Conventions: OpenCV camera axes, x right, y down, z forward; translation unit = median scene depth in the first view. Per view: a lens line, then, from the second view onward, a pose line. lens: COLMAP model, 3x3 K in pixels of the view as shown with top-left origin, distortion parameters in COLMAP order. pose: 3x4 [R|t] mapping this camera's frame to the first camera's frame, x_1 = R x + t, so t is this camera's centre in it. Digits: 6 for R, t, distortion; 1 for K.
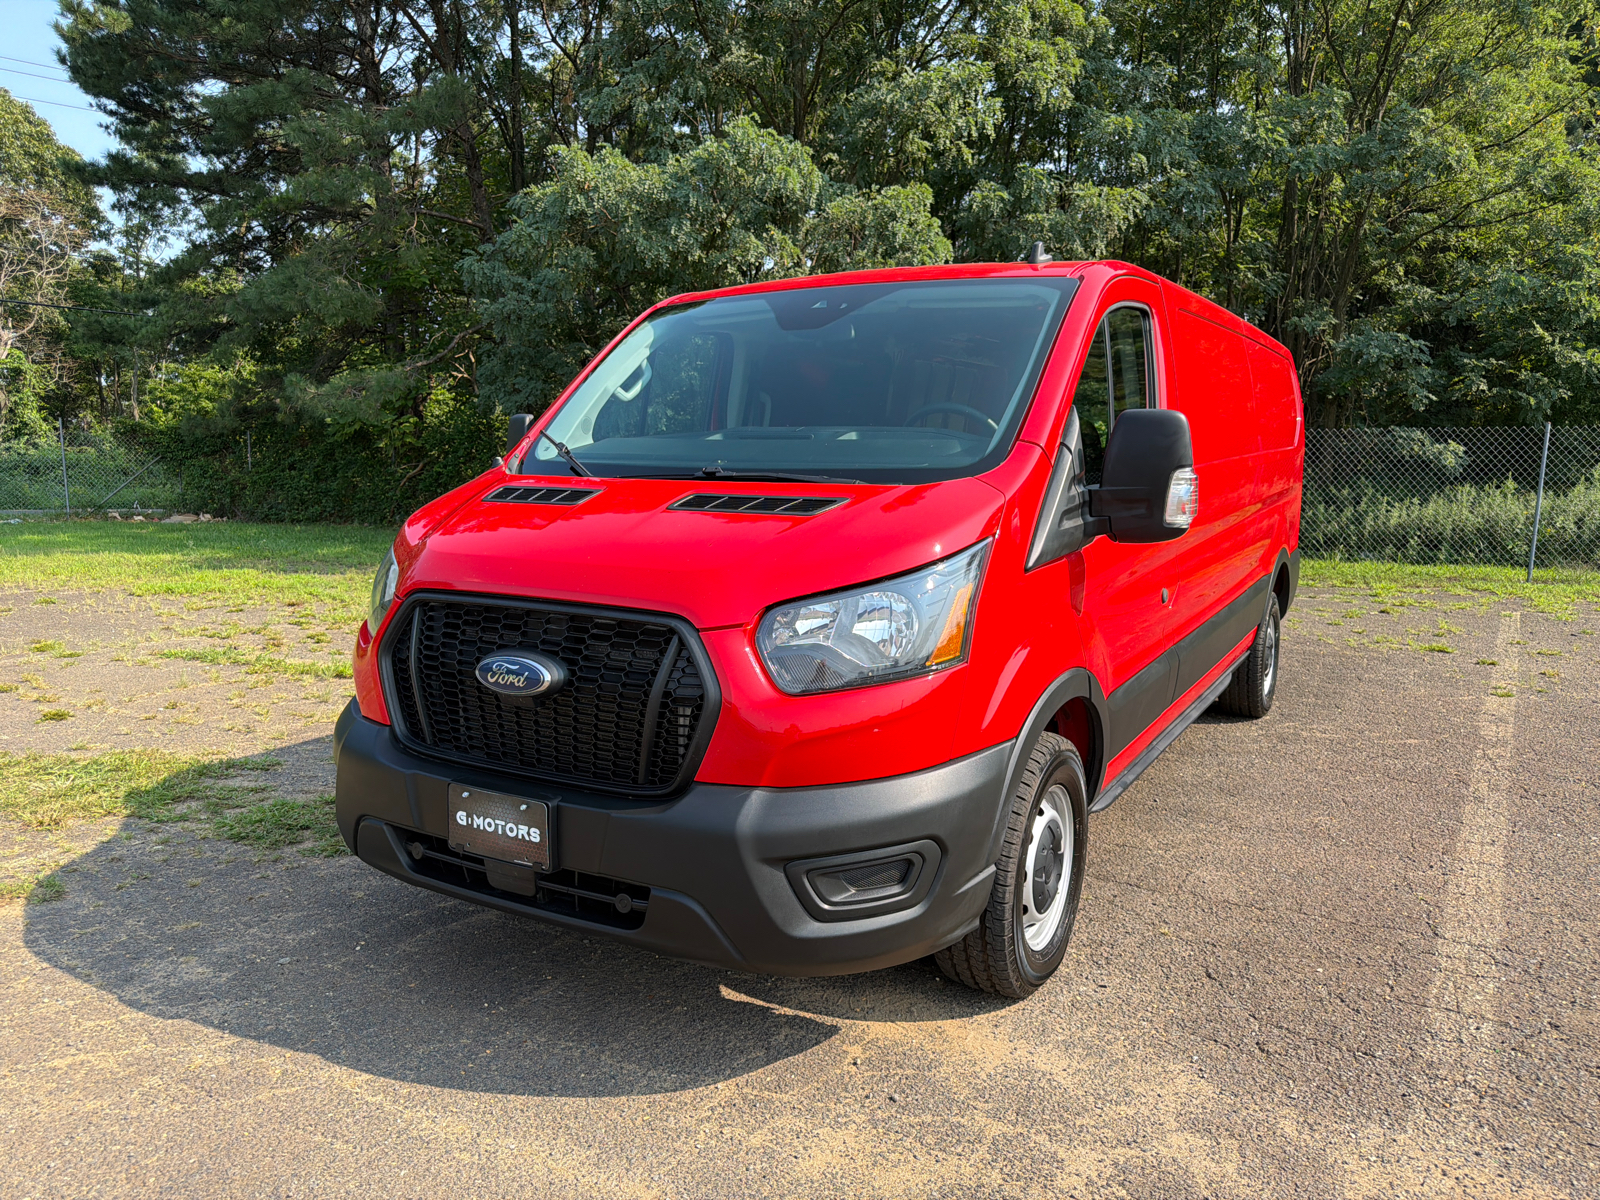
lens RADIAL K [[1127.4, 0, 800.0], [0, 1127.4, 600.0], [0, 0, 1]] dist [0.001885, -0.002162]
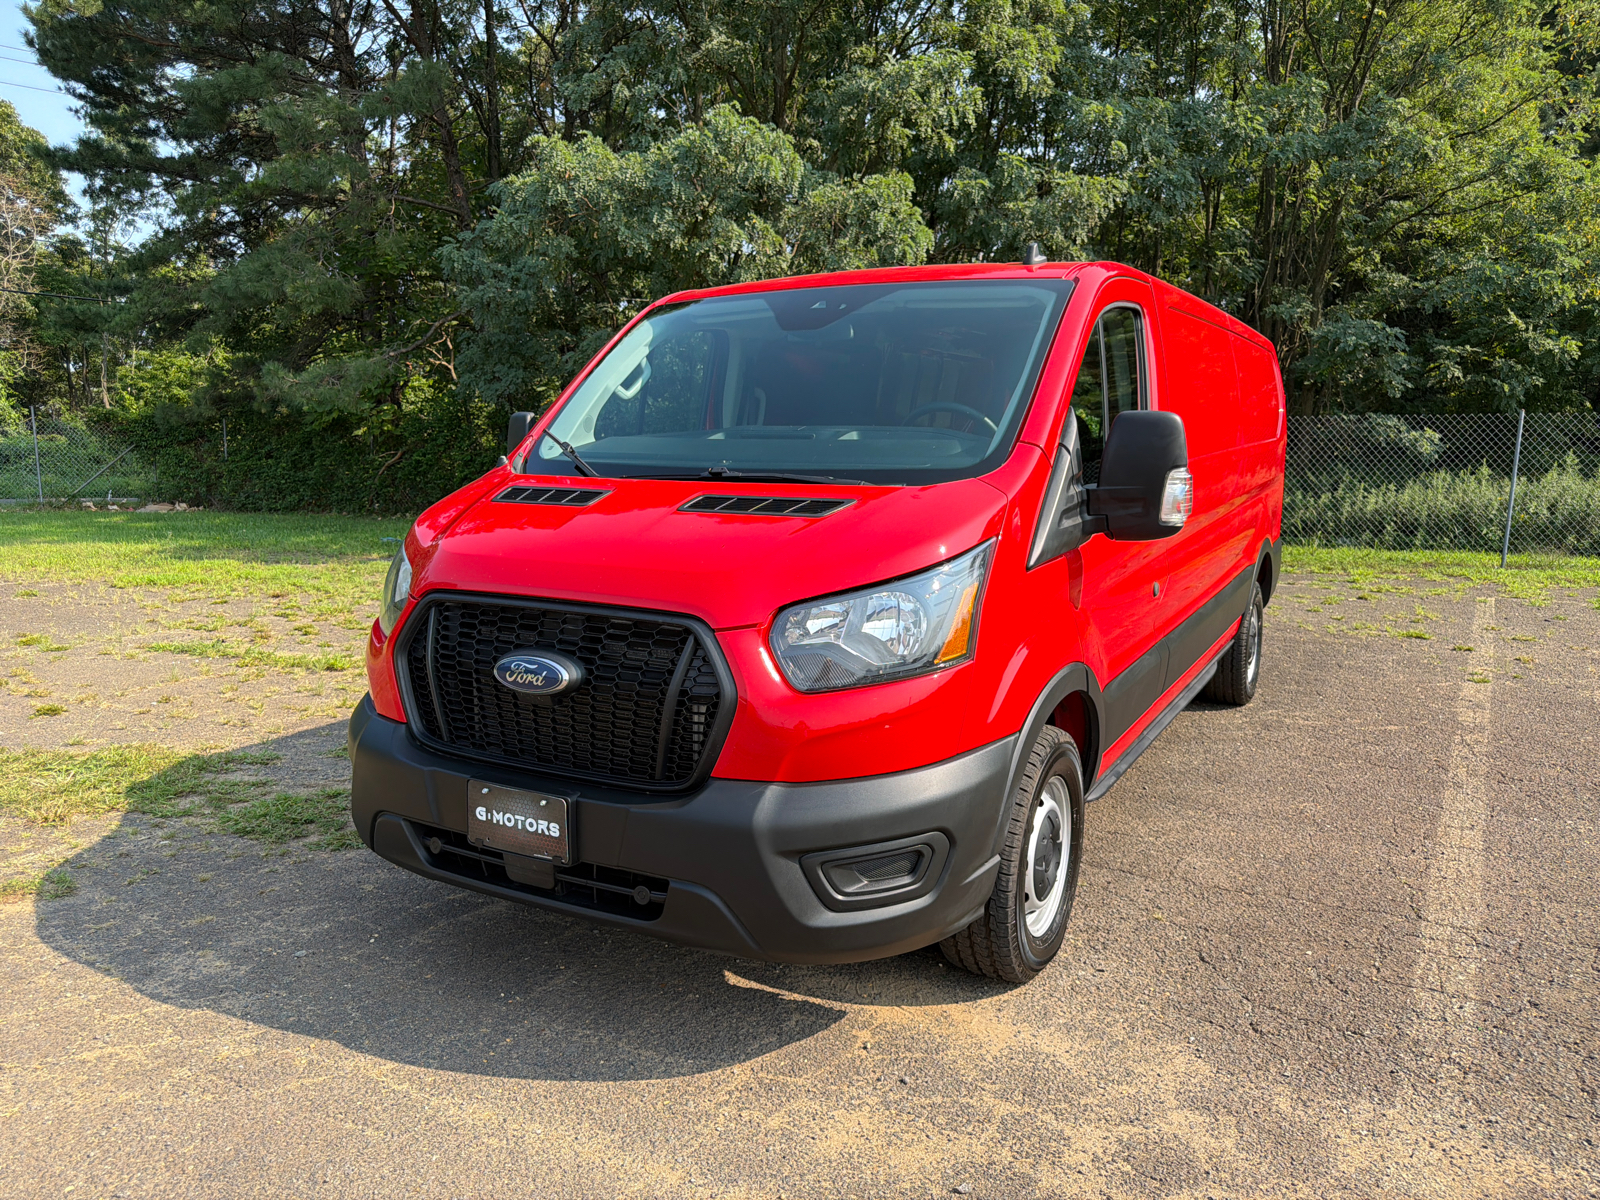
lens RADIAL K [[1129.2, 0, 795.9], [0, 1129.2, 598.0], [0, 0, 1]] dist [0.005571, -0.007999]
pose [[0.999857, -0.004682, 0.016224, -0.018610], [0.004503, 0.999929, 0.011030, -0.008048], [-0.016275, -0.010956, 0.999808, -0.018936]]
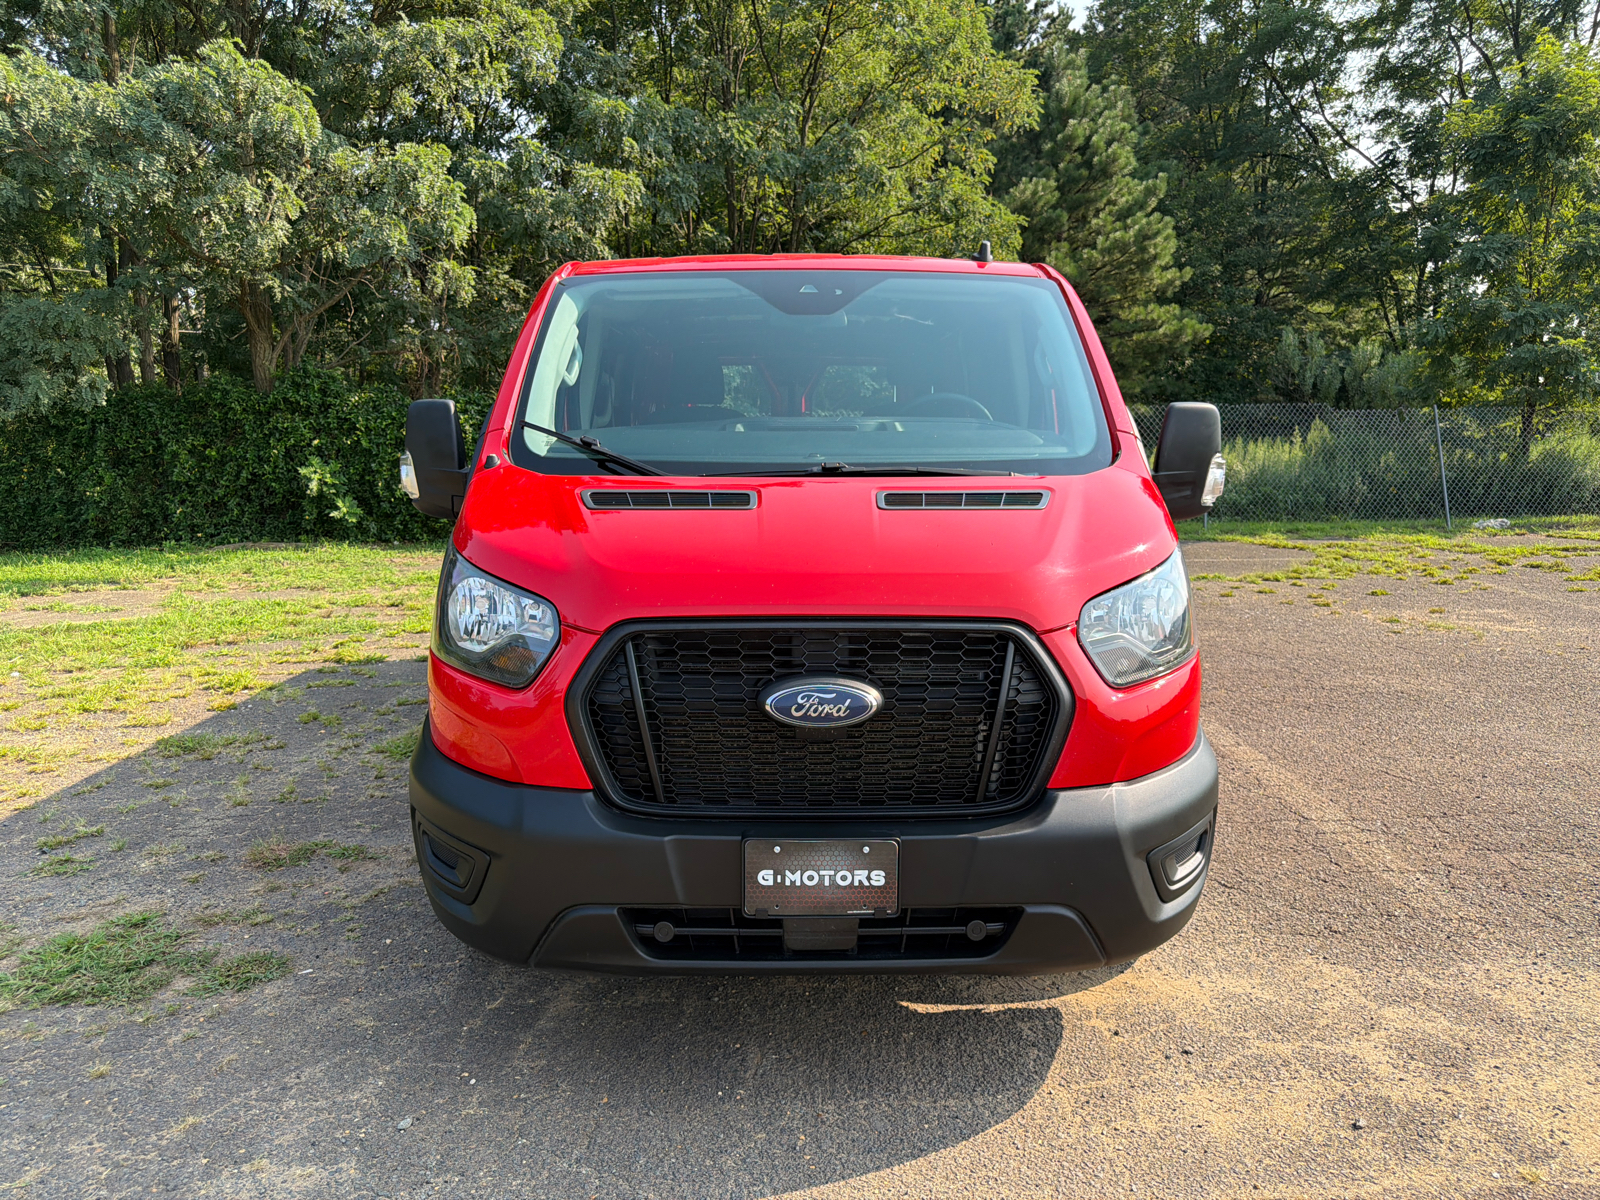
lens RADIAL K [[1140.4, 0, 804.3], [0, 1140.4, 578.2], [0, 0, 1]] dist [-0.000095, -0.005168]
pose [[0.857786, -0.073306, 0.508753, -0.442834], [0.073091, 0.997116, 0.020439, -0.031923], [-0.508784, 0.019653, 0.860670, 0.146733]]
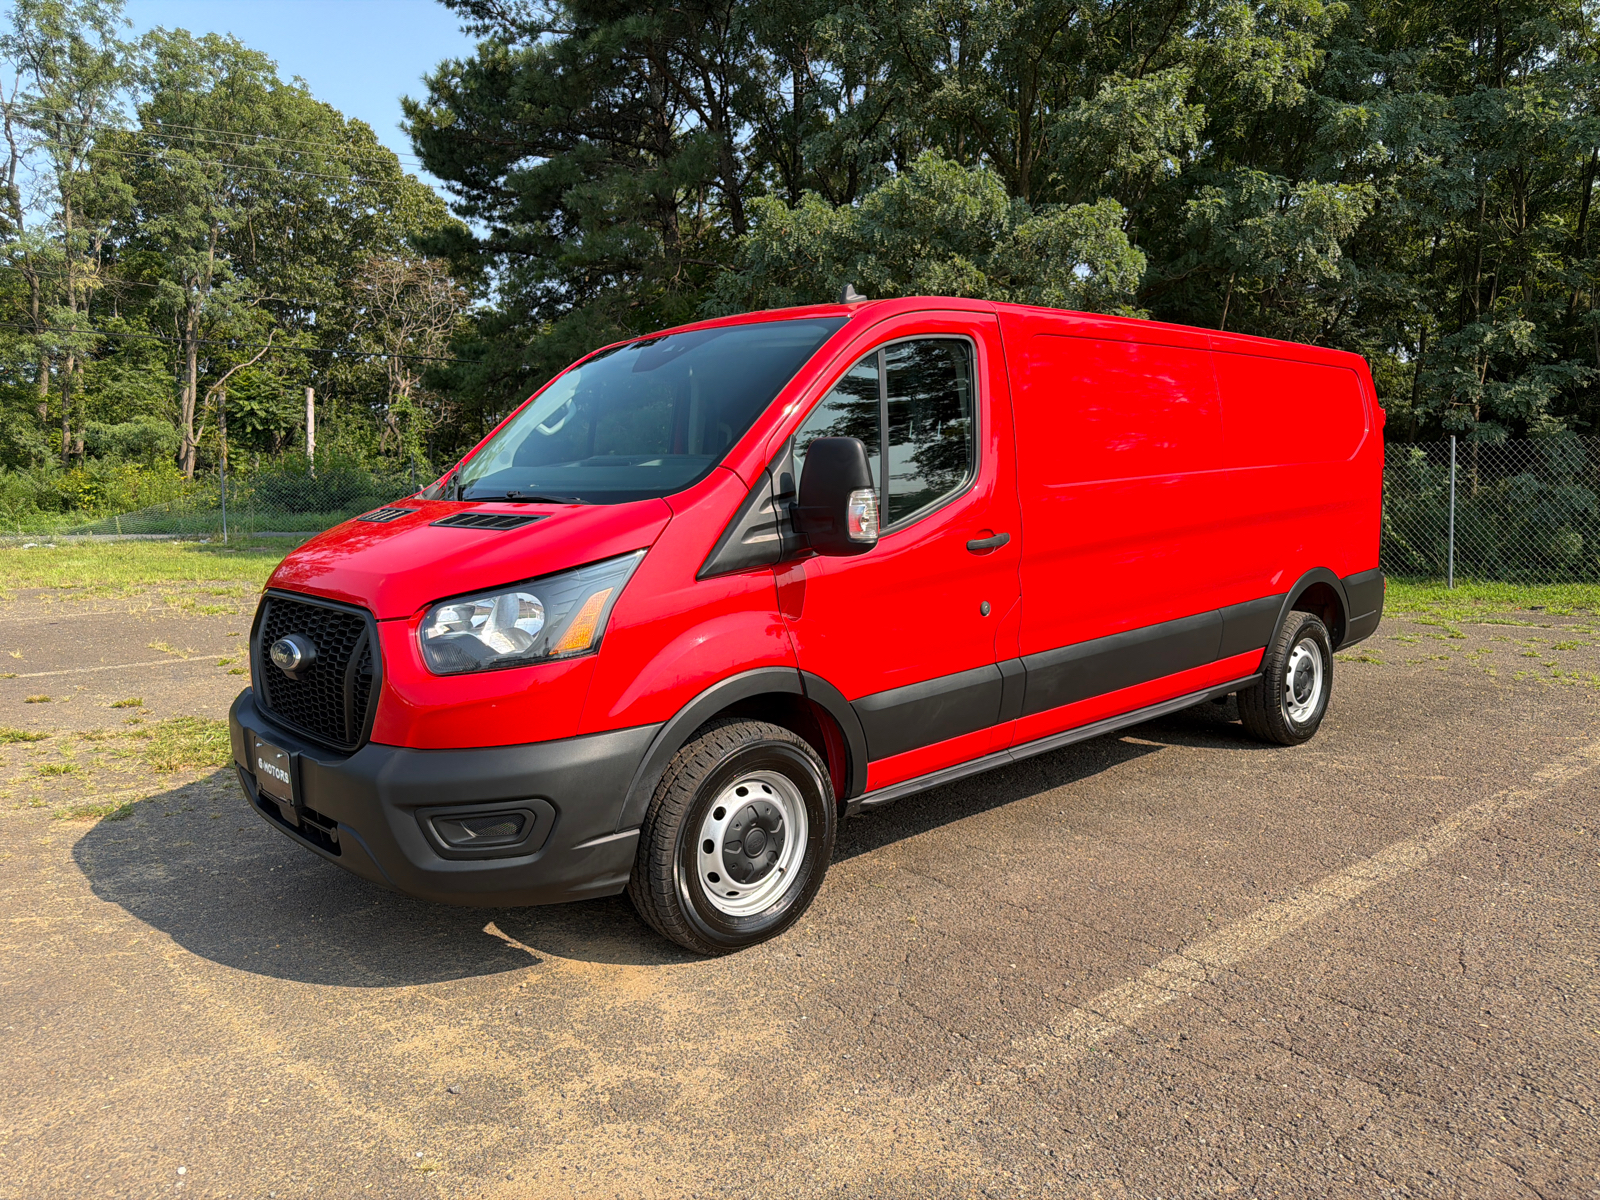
lens RADIAL K [[1119.4, 0, 798.2], [0, 1119.4, 606.1], [0, 0, 1]] dist [-0.001795, -0.003165]
pose [[0.958216, 0.017046, -0.285536, 0.421069], [-0.020464, 0.999750, -0.008991, 0.006218], [0.285311, 0.014458, 0.958326, -0.042136]]
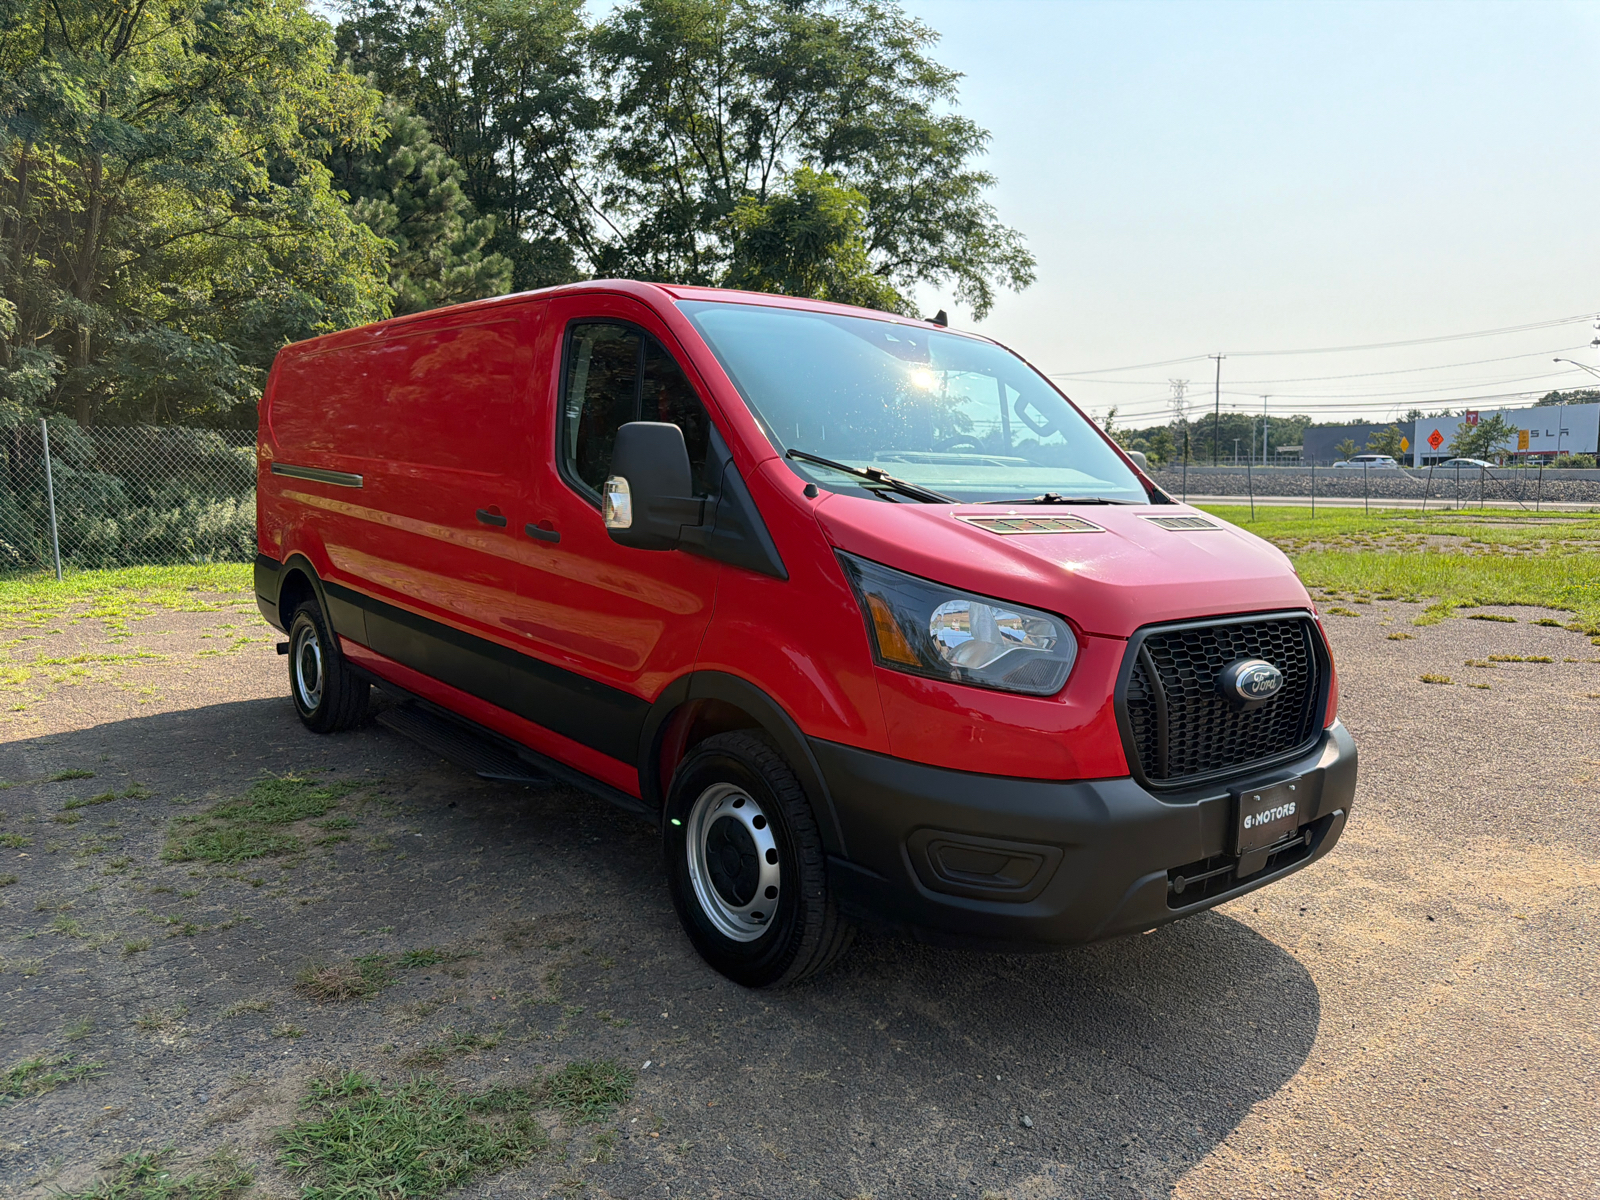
lens RADIAL K [[1127.4, 0, 800.0], [0, 1127.4, 600.0], [0, 0, 1]] dist [0.001885, -0.002162]
pose [[0.354194, -0.101609, 0.929635, -0.908530], [0.097500, 0.992675, 0.071351, -0.086729], [-0.930075, 0.065367, 0.361507, 0.626886]]
